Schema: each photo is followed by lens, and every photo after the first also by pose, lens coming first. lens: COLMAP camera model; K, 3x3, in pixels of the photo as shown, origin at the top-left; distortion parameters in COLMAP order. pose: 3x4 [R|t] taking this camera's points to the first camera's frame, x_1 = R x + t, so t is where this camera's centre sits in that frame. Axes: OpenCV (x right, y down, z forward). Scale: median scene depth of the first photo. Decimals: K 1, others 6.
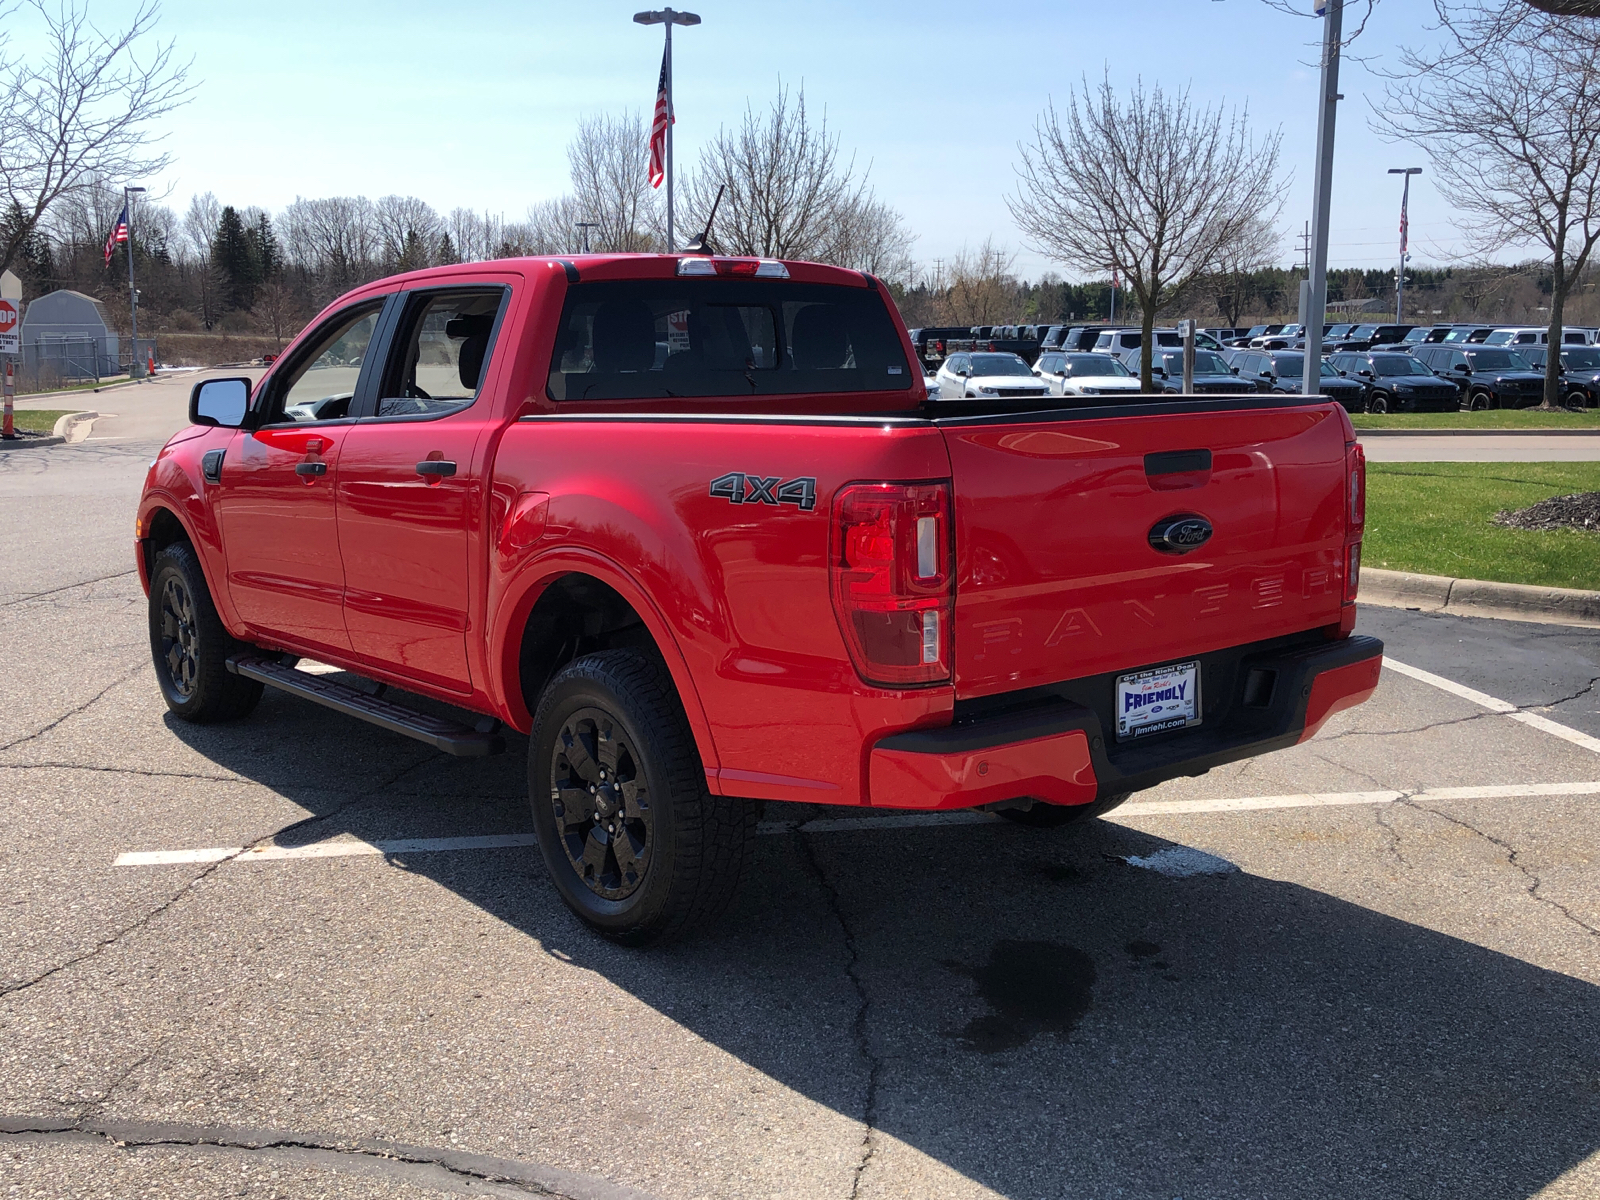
lens RADIAL K [[1576.4, 0, 792.0], [0, 1576.4, 601.2], [0, 0, 1]] dist [0.017148, 0.000000]
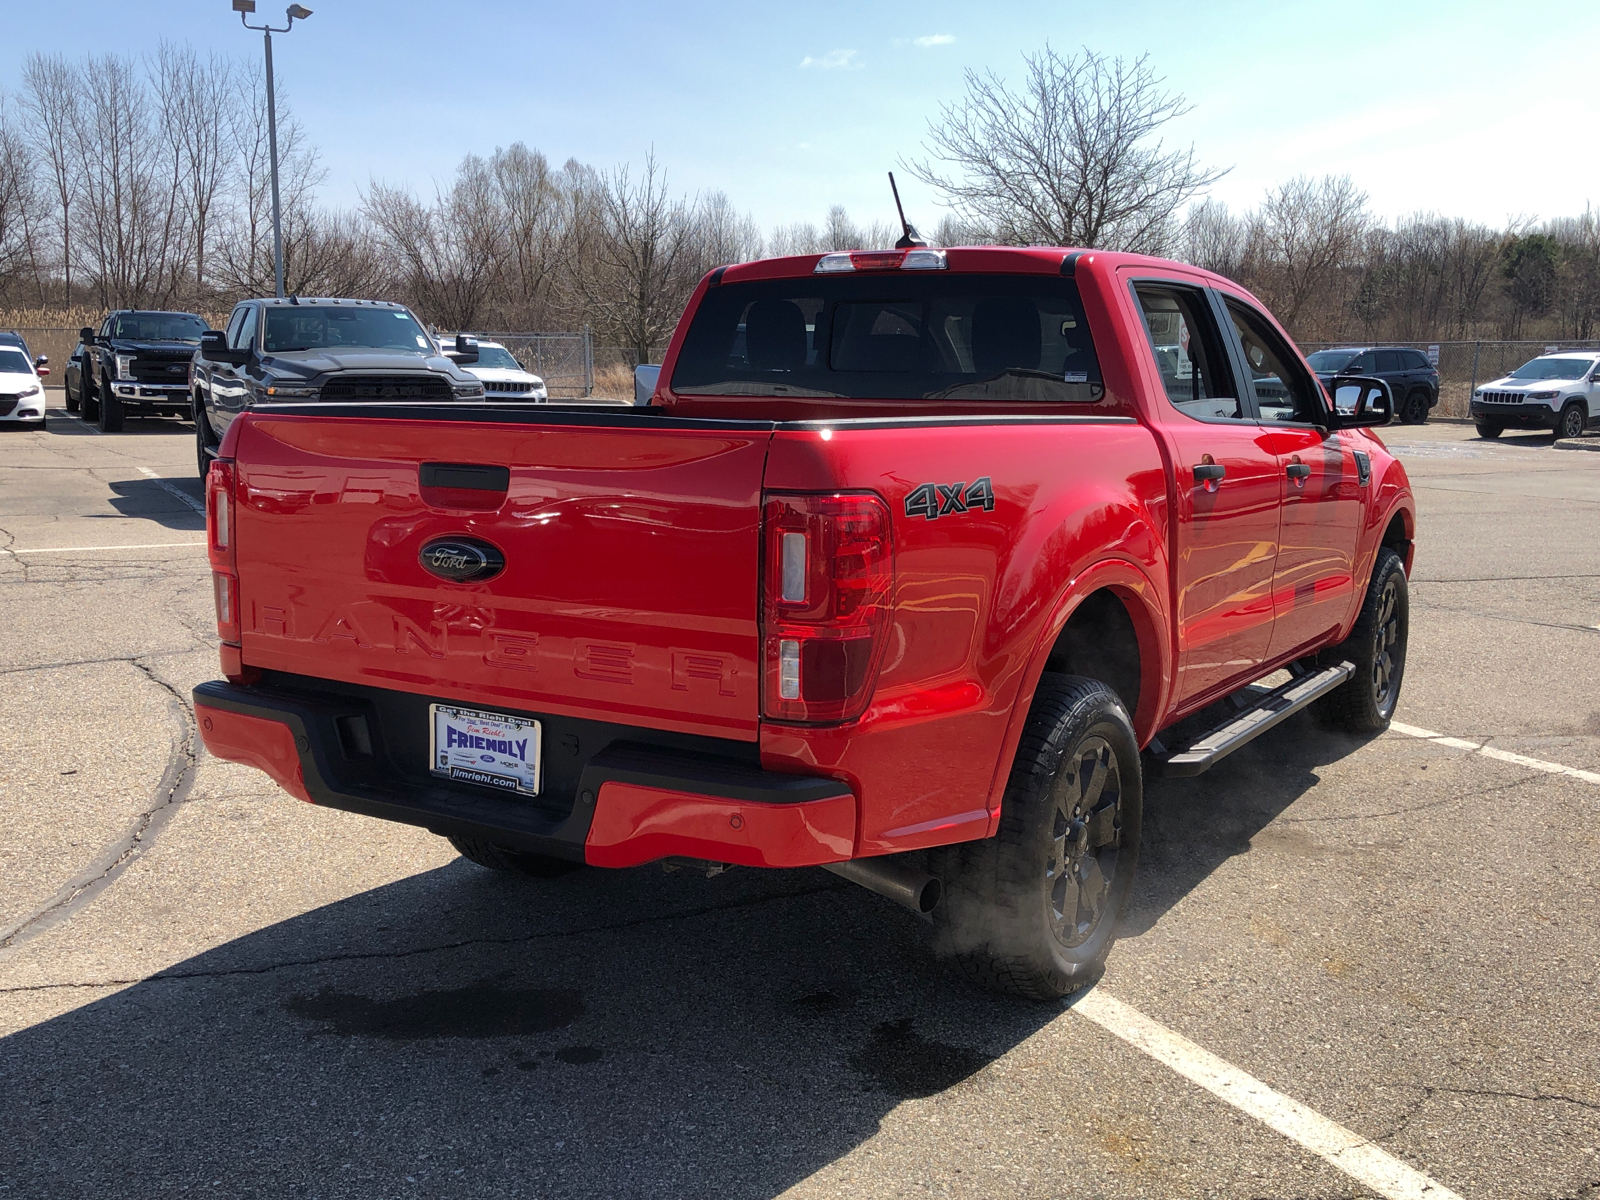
lens RADIAL K [[1576.4, 0, 807.2], [0, 1576.4, 592.7], [0, 0, 1]] dist [0.017148, 0.000000]
pose [[0.329964, 0.152369, -0.931616, 0.115388], [-0.159852, 0.981654, 0.103936, -0.014934], [0.930361, 0.114625, 0.348267, 0.089838]]
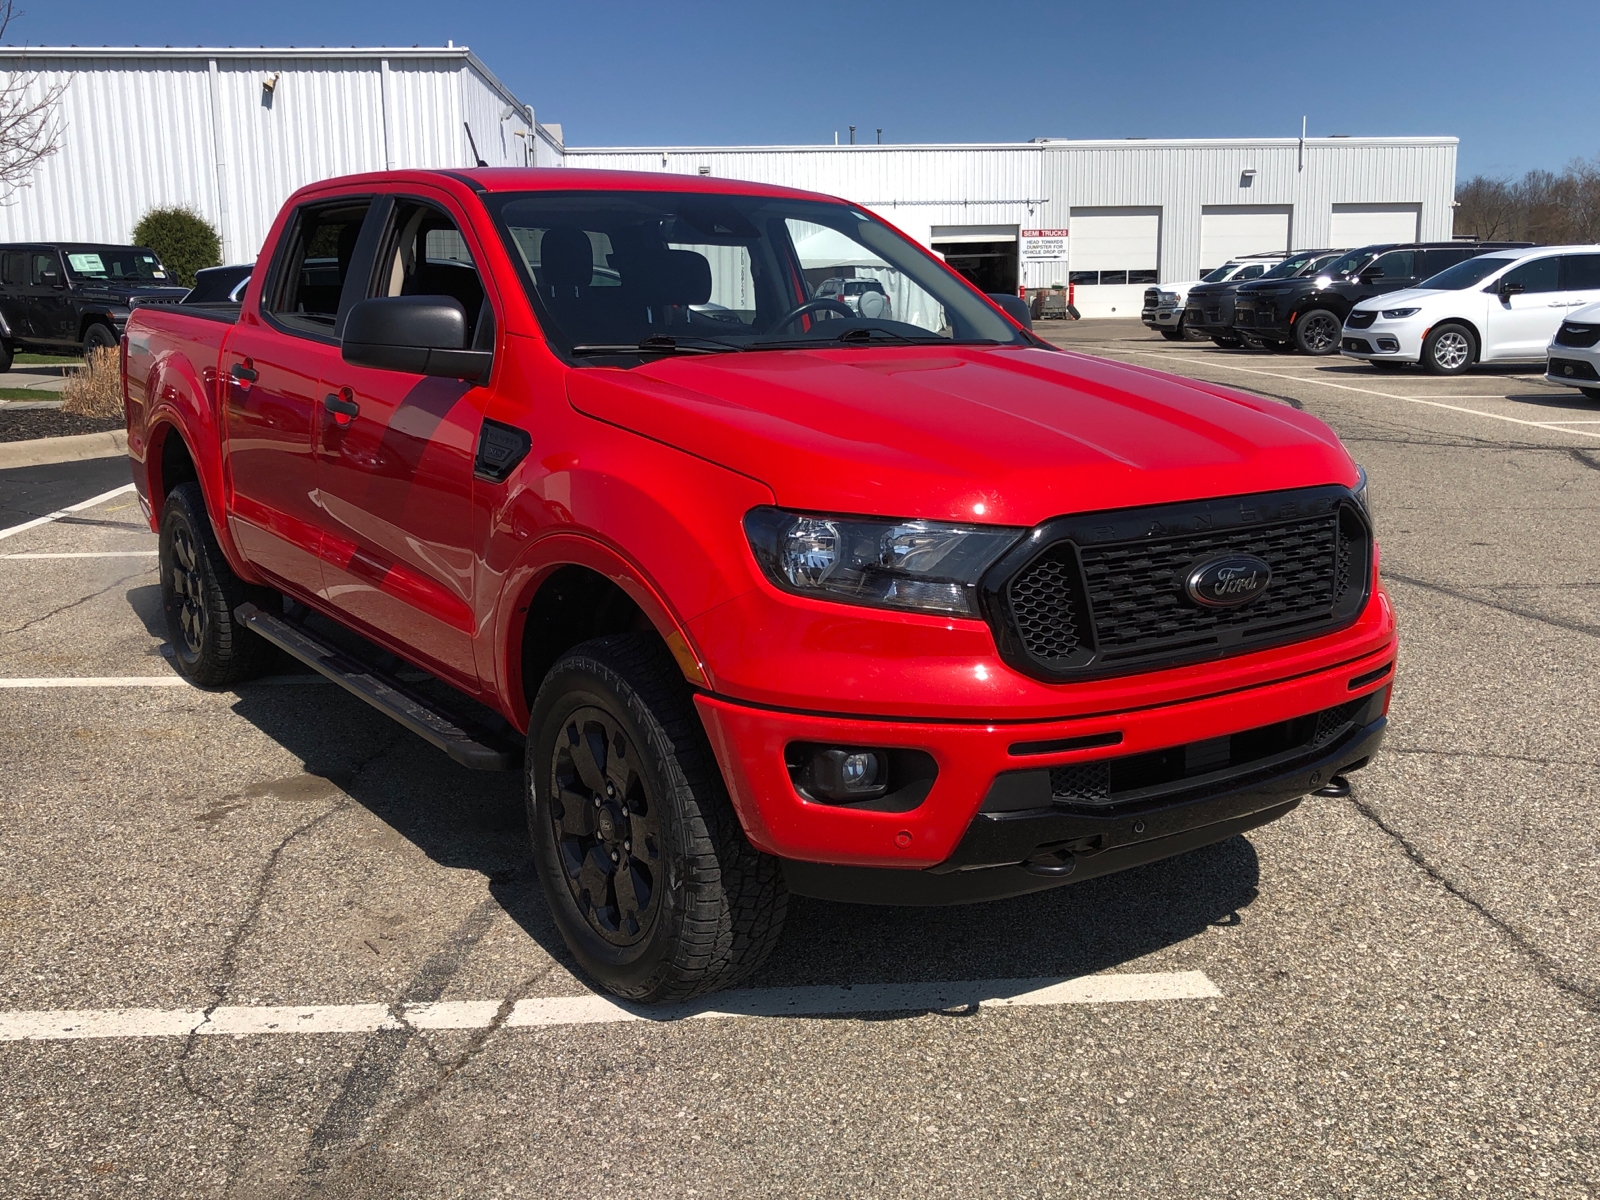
lens RADIAL K [[1576.4, 0, 789.2], [0, 1576.4, 608.1], [0, 0, 1]] dist [0.017148, 0.000000]
pose [[-0.997131, 0.001195, 0.075690, -0.050140], [0.027645, 0.936565, 0.349401, -0.044878], [-0.070471, 0.350491, -0.933911, 0.297480]]
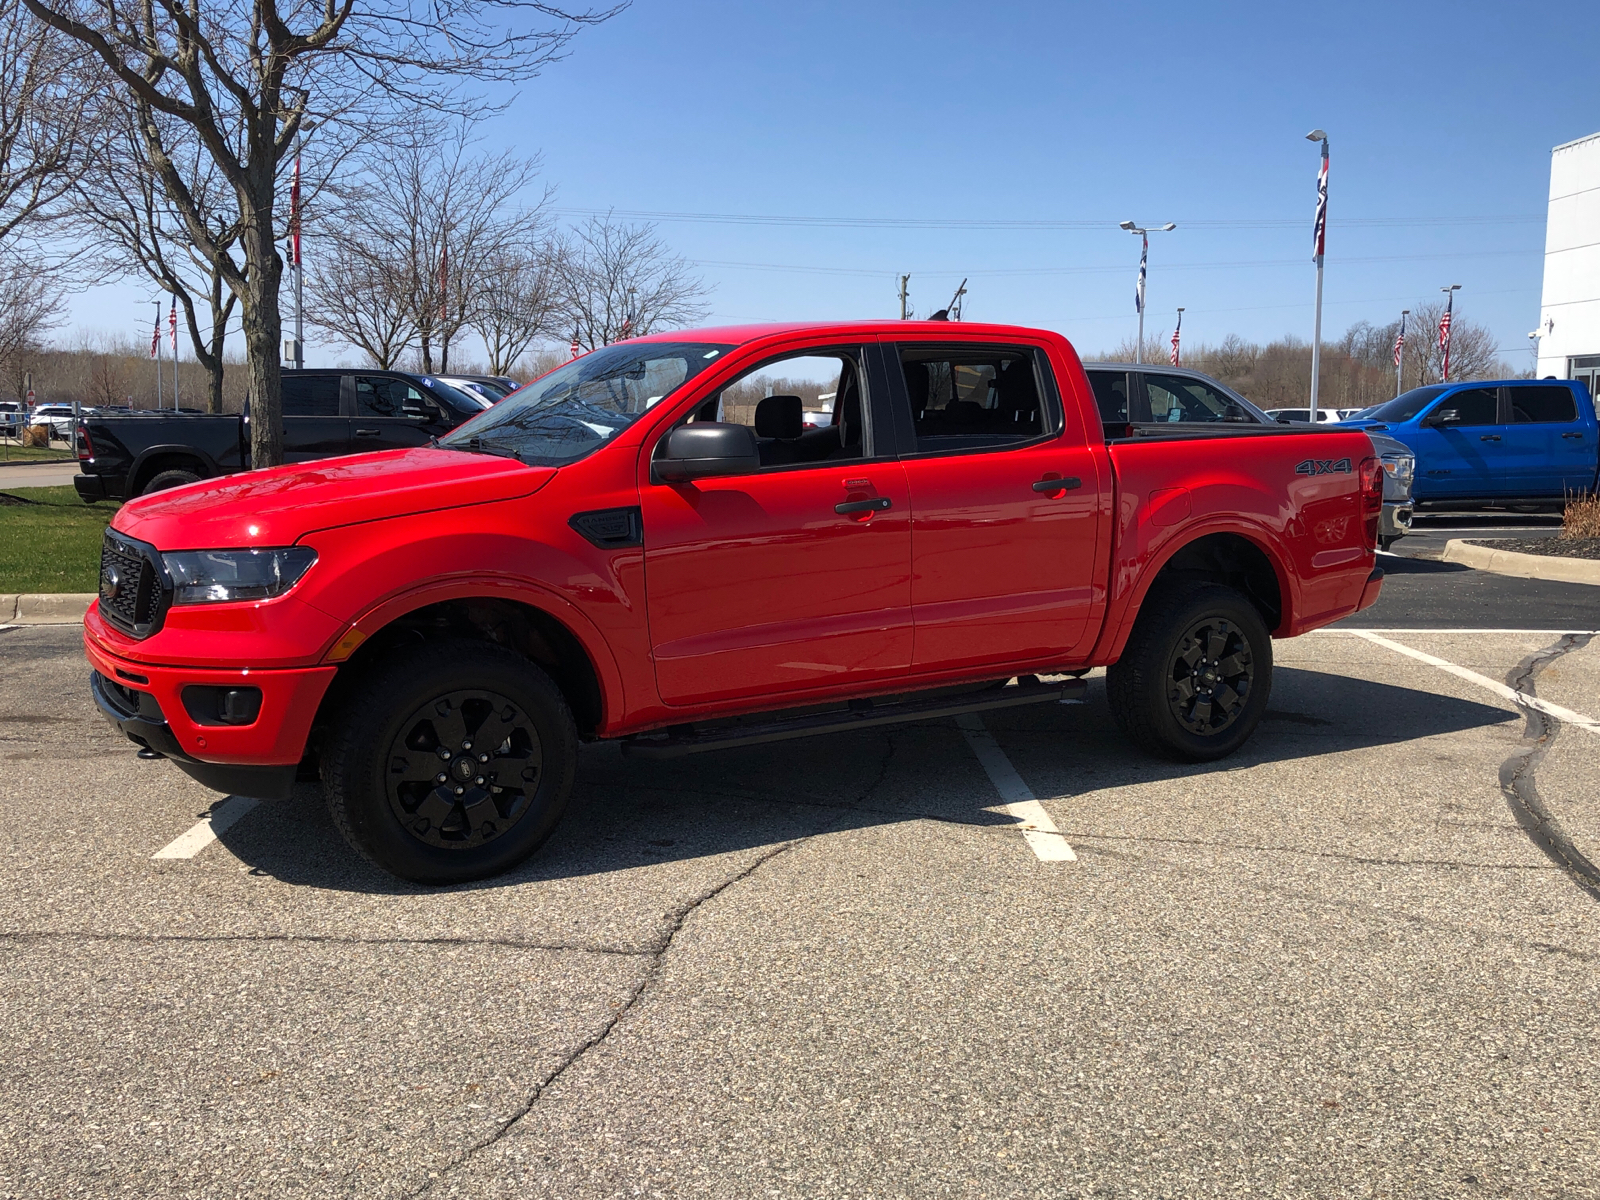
lens RADIAL K [[1576.4, 0, 801.2], [0, 1576.4, 606.5], [0, 0, 1]] dist [0.017148, 0.000000]
pose [[0.123809, -0.116683, 0.985422, -0.200694], [0.146589, 0.984318, 0.098135, -0.018725], [-0.981419, 0.132302, 0.138972, 0.135874]]
